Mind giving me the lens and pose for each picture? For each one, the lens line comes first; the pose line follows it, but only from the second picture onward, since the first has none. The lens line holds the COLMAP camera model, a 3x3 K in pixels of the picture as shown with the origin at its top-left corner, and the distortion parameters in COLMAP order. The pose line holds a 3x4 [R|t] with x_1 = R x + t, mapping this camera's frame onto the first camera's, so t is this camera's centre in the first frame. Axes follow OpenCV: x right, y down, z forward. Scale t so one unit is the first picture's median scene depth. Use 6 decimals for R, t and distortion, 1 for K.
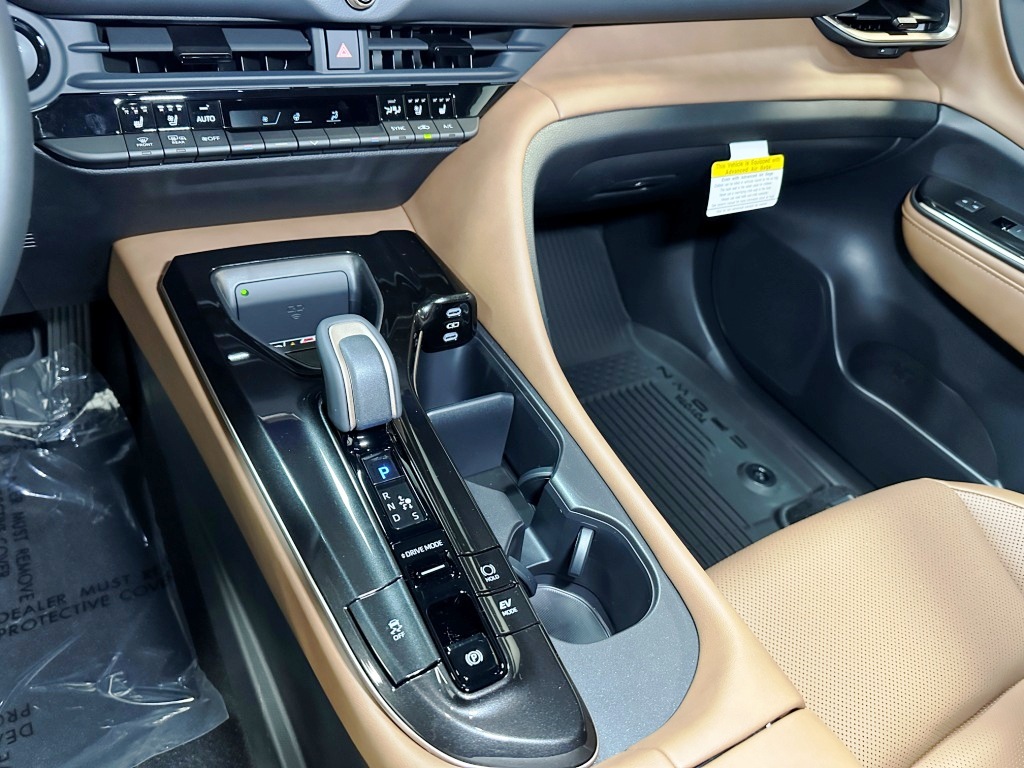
lens RADIAL K [[724.5, 0, 516.5], [0, 724.5, 383.7], [0, 0, 1]] dist [0.034725, -0.058966]
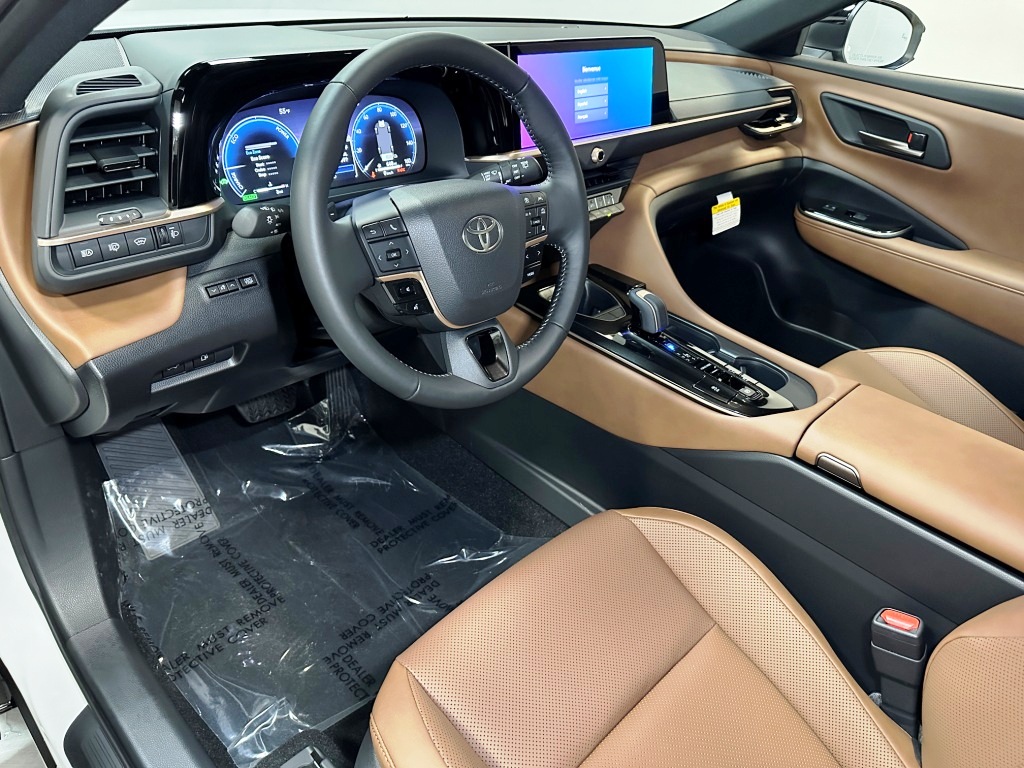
lens RADIAL K [[724.5, 0, 506.0], [0, 724.5, 387.3], [0, 0, 1]] dist [0.034725, -0.058966]
pose [[0.962548, -0.204307, 0.178213, -0.723662], [0.220991, 0.972053, -0.079215, 0.197567], [-0.157048, 0.115632, 0.980798, -0.766321]]
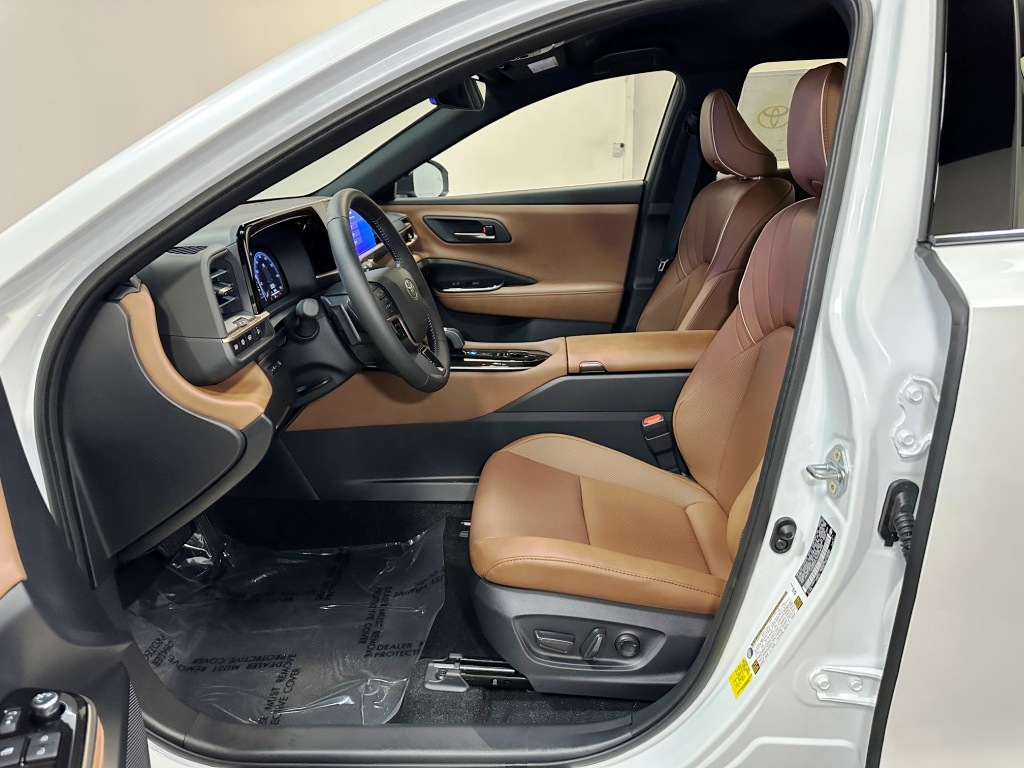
lens RADIAL K [[724.5, 0, 517.3], [0, 724.5, 382.8], [0, 0, 1]] dist [0.034725, -0.058966]
pose [[0.511260, -0.427816, 0.745377, -1.876590], [0.640109, 0.768282, 0.001908, 0.242500], [-0.573476, 0.476147, 0.666640, -1.015702]]
